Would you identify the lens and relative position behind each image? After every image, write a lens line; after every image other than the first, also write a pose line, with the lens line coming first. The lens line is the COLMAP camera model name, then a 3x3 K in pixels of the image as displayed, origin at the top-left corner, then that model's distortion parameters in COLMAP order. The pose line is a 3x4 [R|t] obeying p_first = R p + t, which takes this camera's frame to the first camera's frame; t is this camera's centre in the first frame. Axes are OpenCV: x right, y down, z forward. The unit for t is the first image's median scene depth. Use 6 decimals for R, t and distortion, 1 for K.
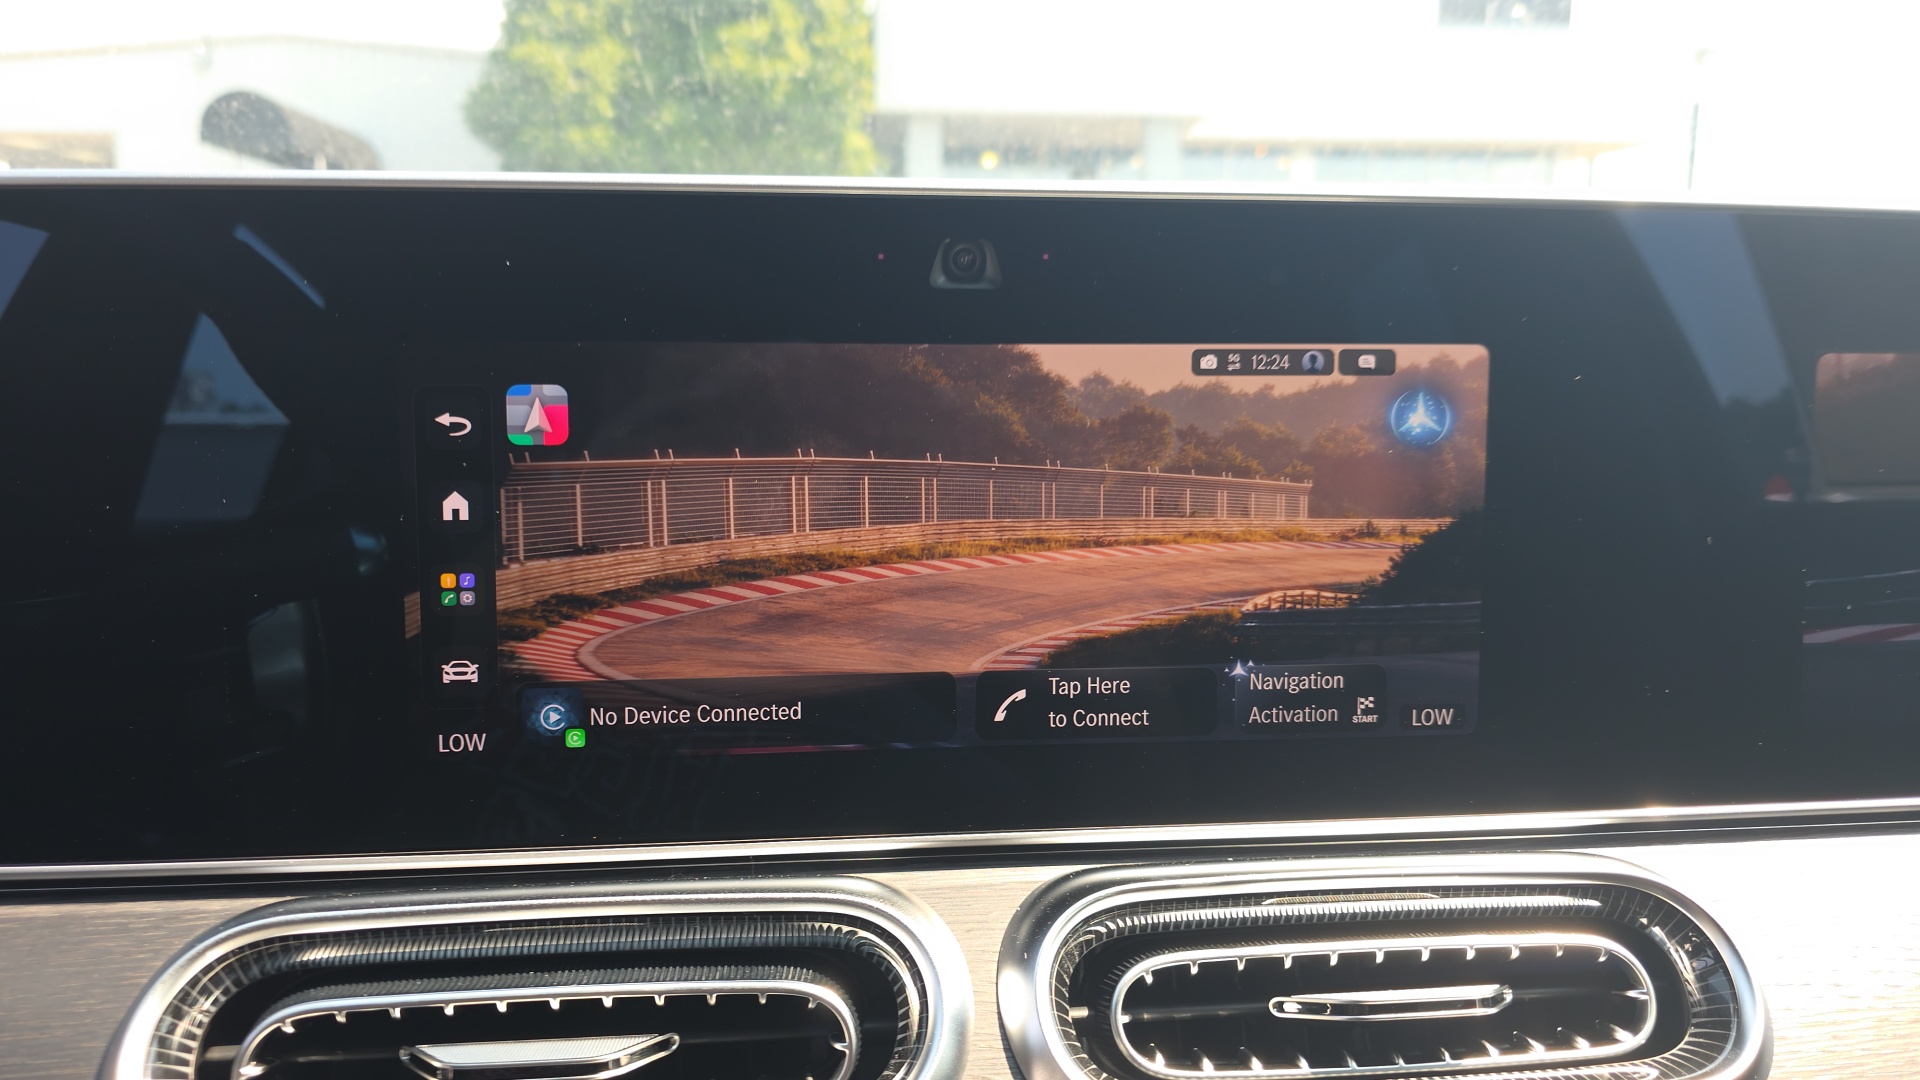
lens RADIAL K [[1285.9, 0, 971.2], [0, 1285.9, 534.3], [0, 0, 1]] dist [0.080268, -0.119933]
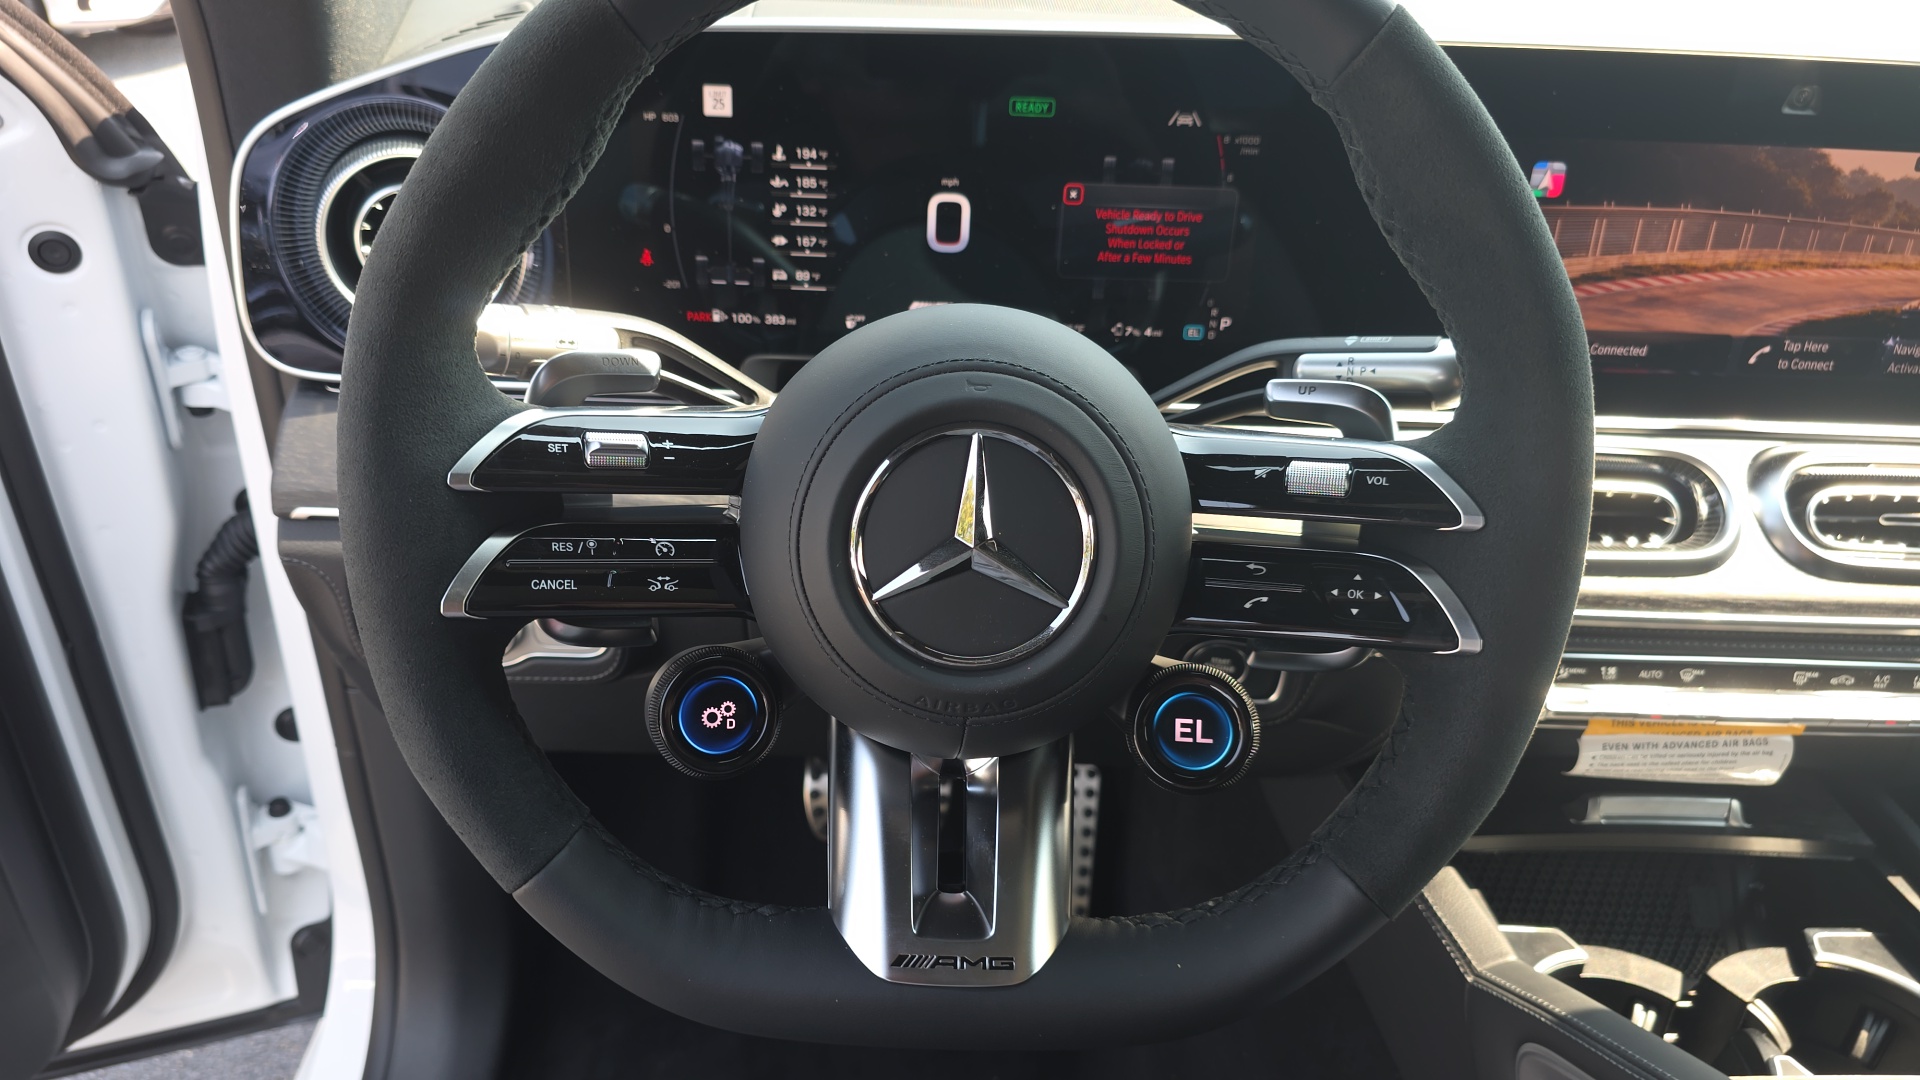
lens RADIAL K [[1302.1, 0, 947.1], [0, 1302.1, 549.1], [0, 0, 1]] dist [0.054010, -0.064878]
pose [[0.996054, 0.068771, -0.056093, -0.994095], [-0.048646, 0.951737, 0.303034, -0.112508], [0.074226, -0.299110, 0.951327, -0.928659]]
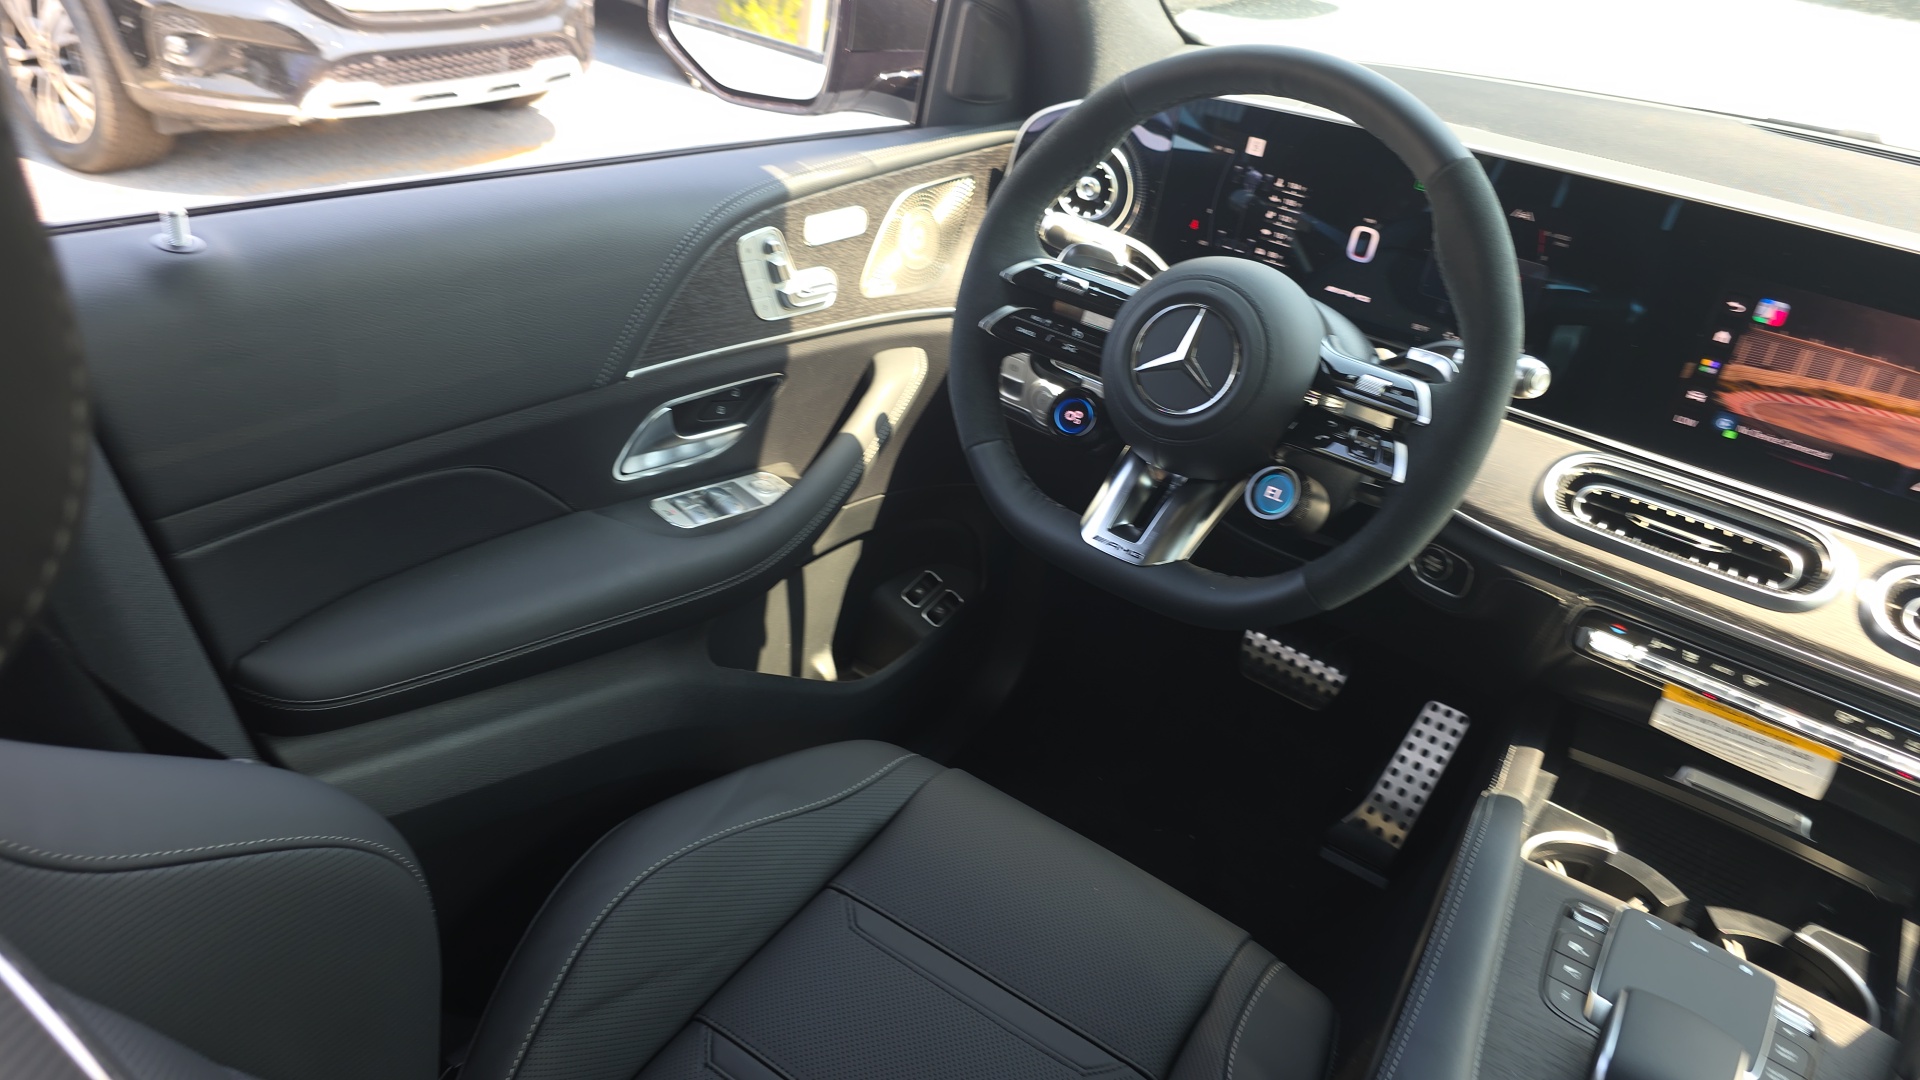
lens RADIAL K [[1306.1, 0, 974.3], [0, 1306.1, 552.0], [0, 0, 1]] dist [0.041058, -0.040075]
pose [[0.738801, 0.404297, -0.539182, 0.097878], [-0.225811, 0.902324, 0.367180, -0.257798], [0.634967, -0.149520, 0.757932, -1.993225]]
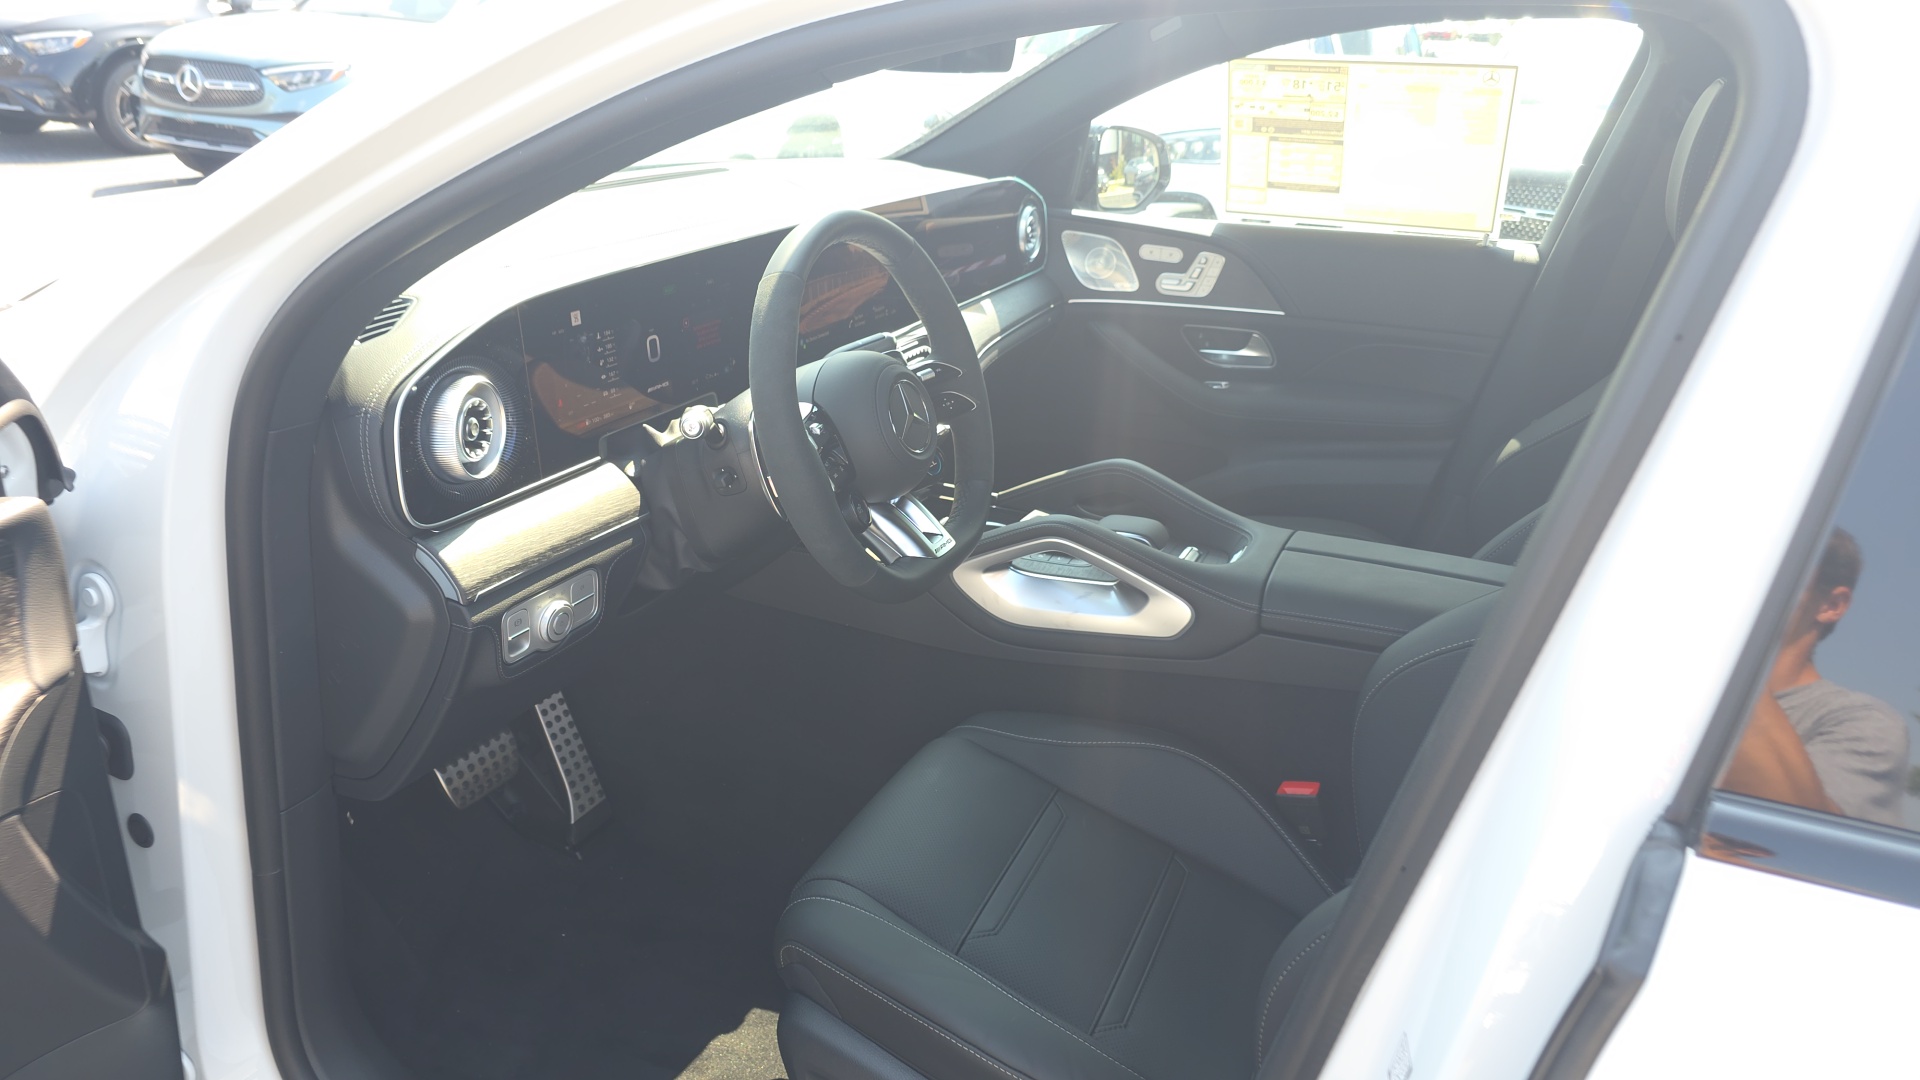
lens RADIAL K [[1310.8, 0, 919.3], [0, 1310.8, 472.4], [0, 0, 1]] dist [0.196534, -0.438233]
pose [[0.525315, -0.271207, 0.806531, -3.877741], [0.112797, 0.961677, 0.249909, -0.517305], [-0.843399, -0.040306, 0.535774, -1.802402]]
